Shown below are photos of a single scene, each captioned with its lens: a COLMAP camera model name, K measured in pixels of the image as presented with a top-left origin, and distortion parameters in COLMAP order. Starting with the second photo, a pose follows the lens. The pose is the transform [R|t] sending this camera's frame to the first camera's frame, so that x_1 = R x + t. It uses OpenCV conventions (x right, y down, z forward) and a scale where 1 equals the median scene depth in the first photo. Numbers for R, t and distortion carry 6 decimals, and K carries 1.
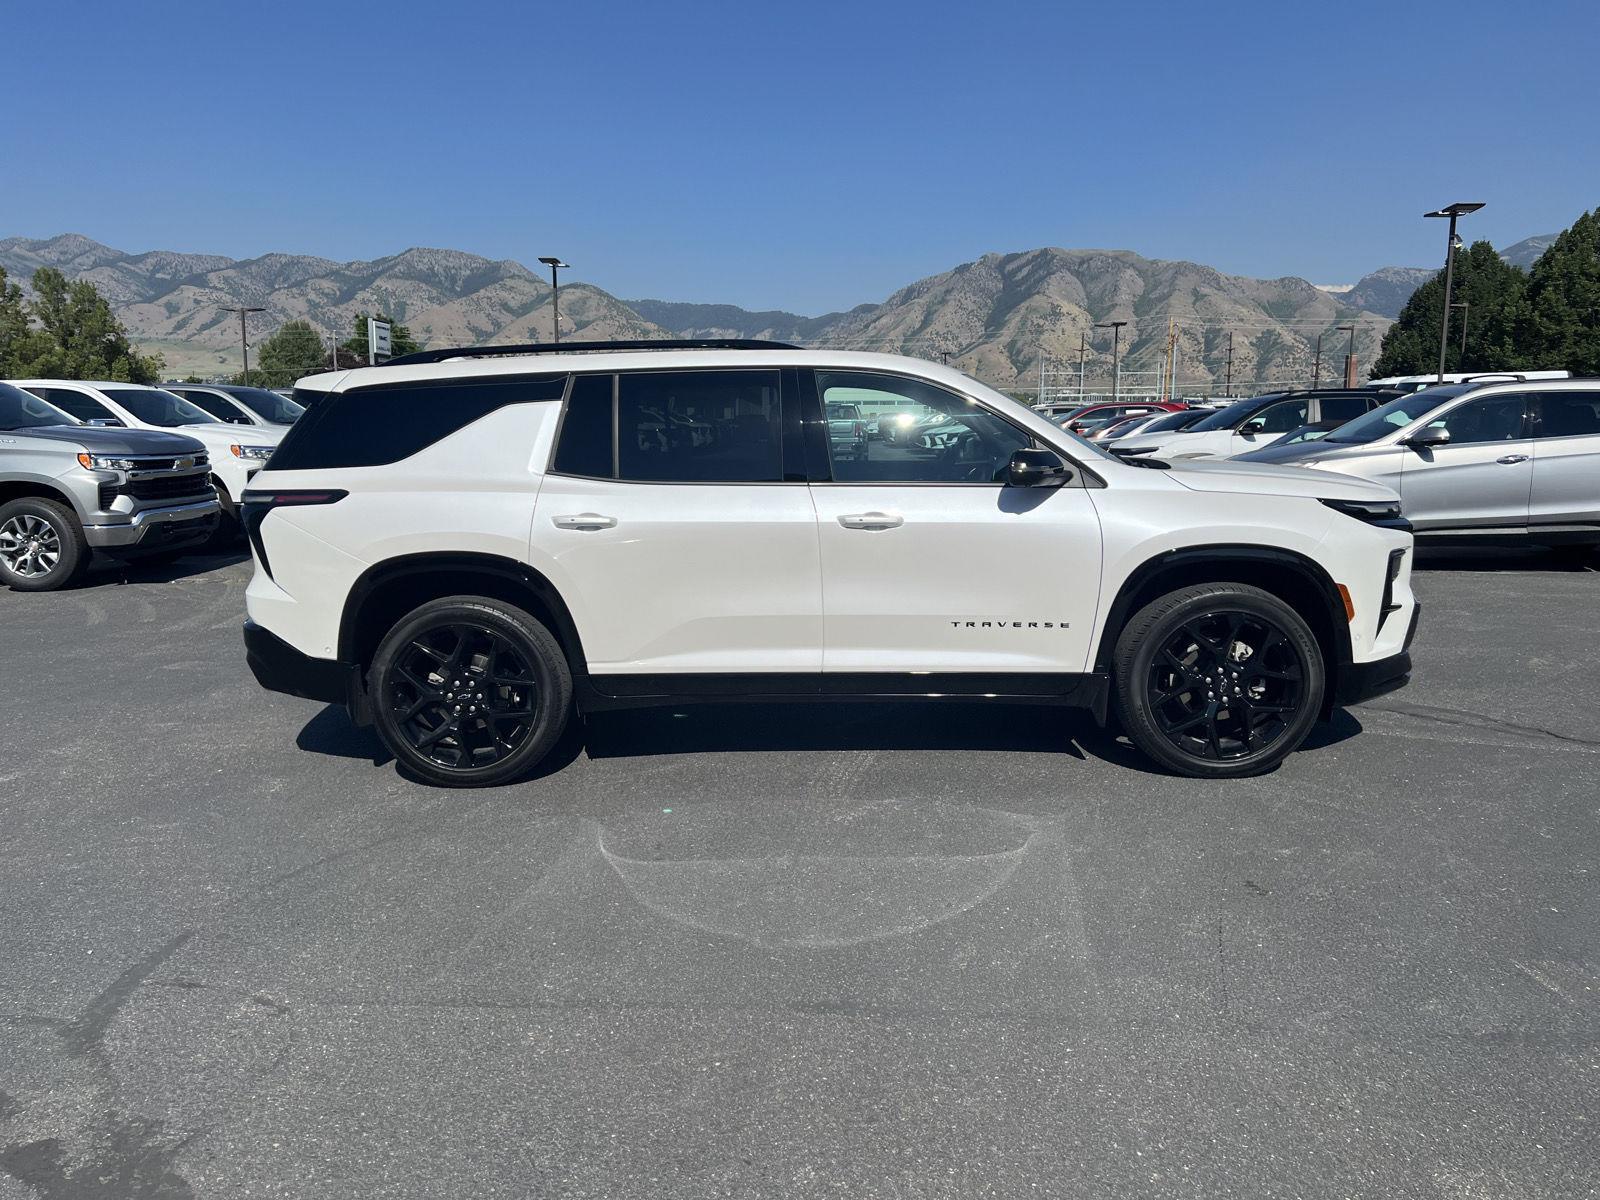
lens RADIAL K [[1234.0, 0, 787.6], [0, 1234.0, 569.8], [0, 0, 1]] dist [0.038776, -0.053396]
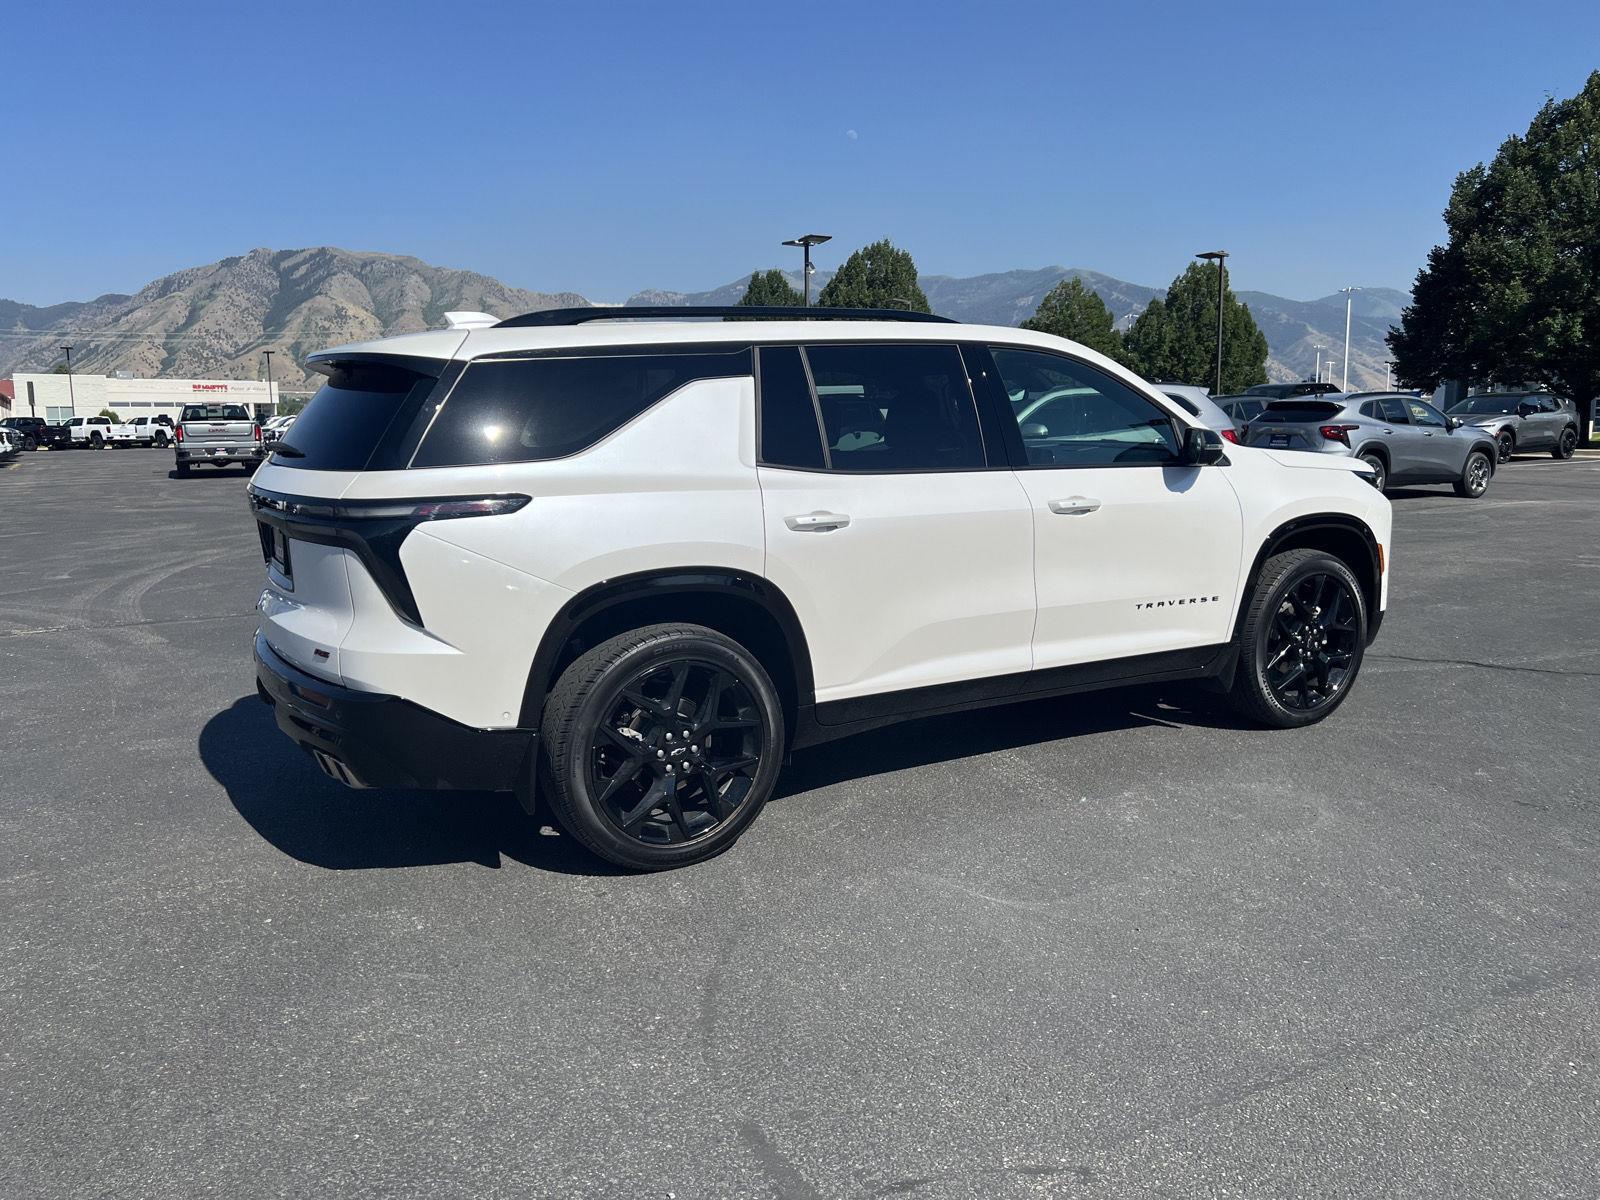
lens RADIAL K [[1210.5, 0, 798.6], [0, 1210.5, 595.1], [0, 0, 1]] dist [0.048815, -0.050995]
pose [[0.842797, -0.078295, 0.532506, -0.605378], [0.069108, 0.996915, 0.037199, -0.020351], [-0.533776, 0.005449, 0.845608, 0.308802]]
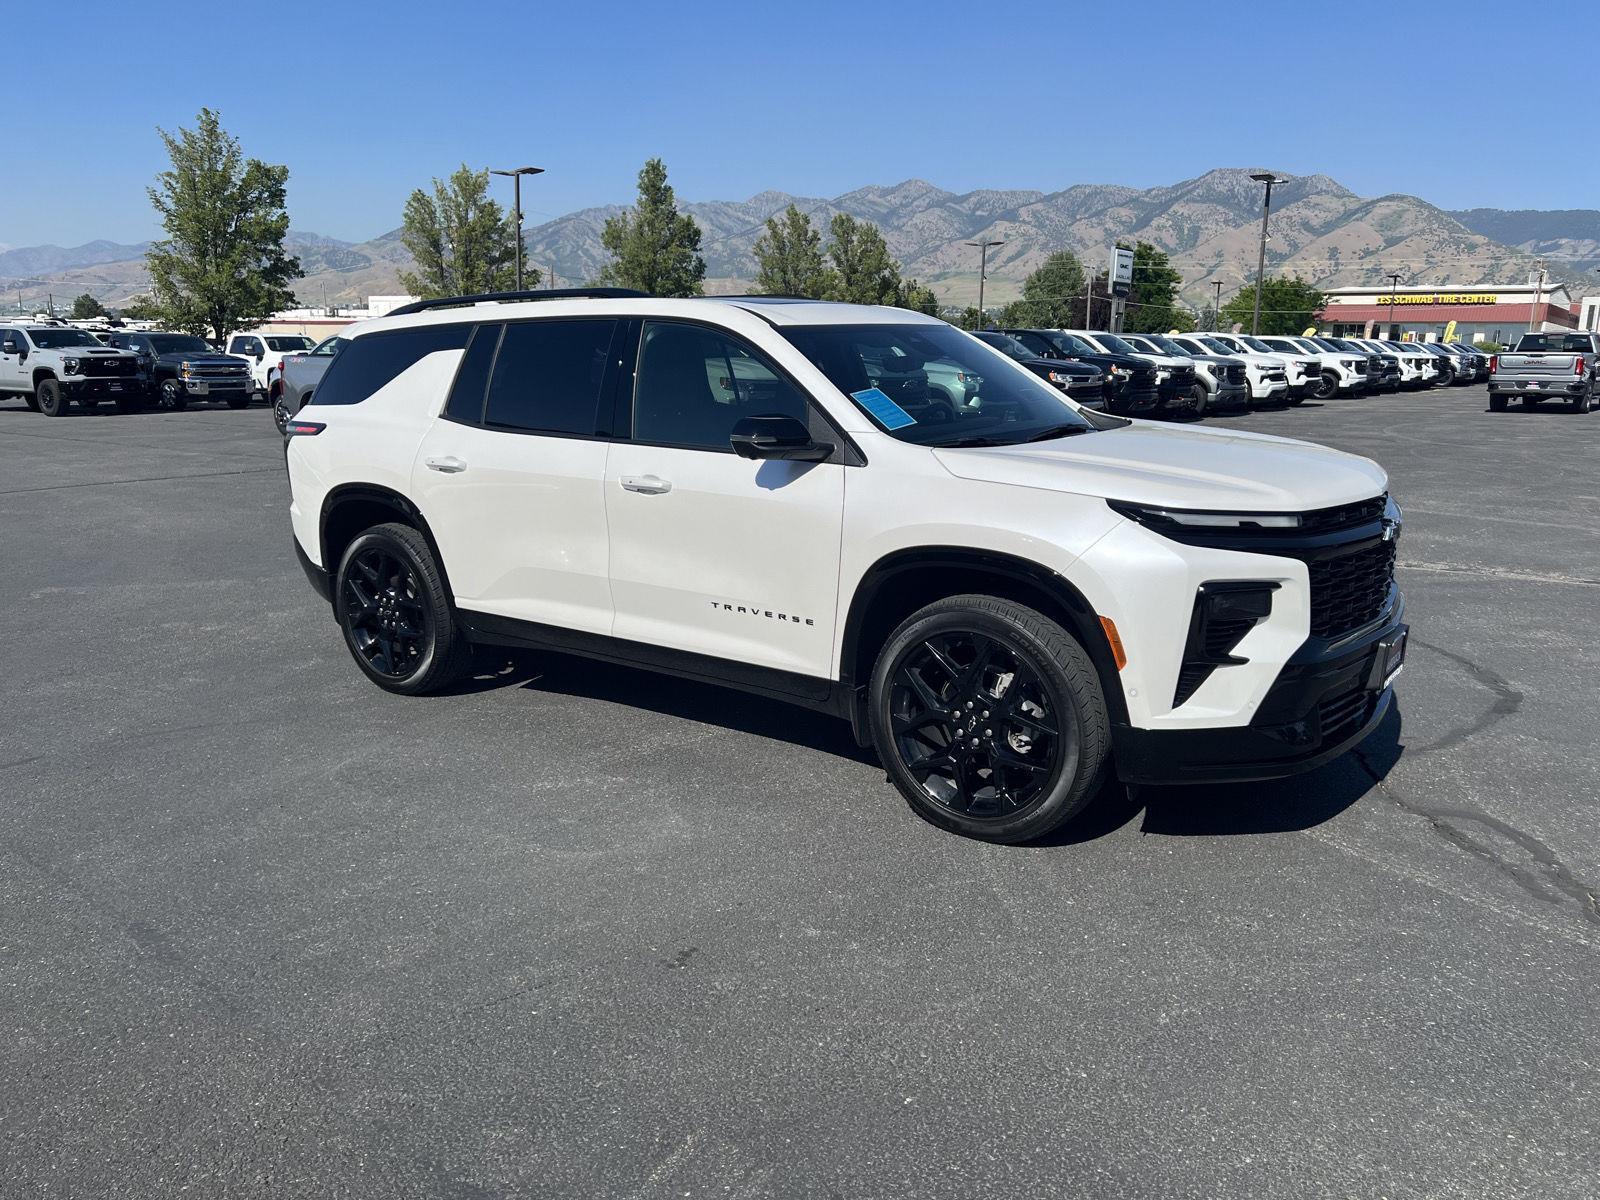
lens RADIAL K [[1210.5, 0, 798.6], [0, 1210.5, 595.1], [0, 0, 1]] dist [0.048815, -0.050995]
pose [[0.822671, 0.123550, -0.554930, 0.665908], [-0.078386, 0.991428, 0.104527, -0.059882], [0.563087, -0.042493, 0.825304, 0.291886]]
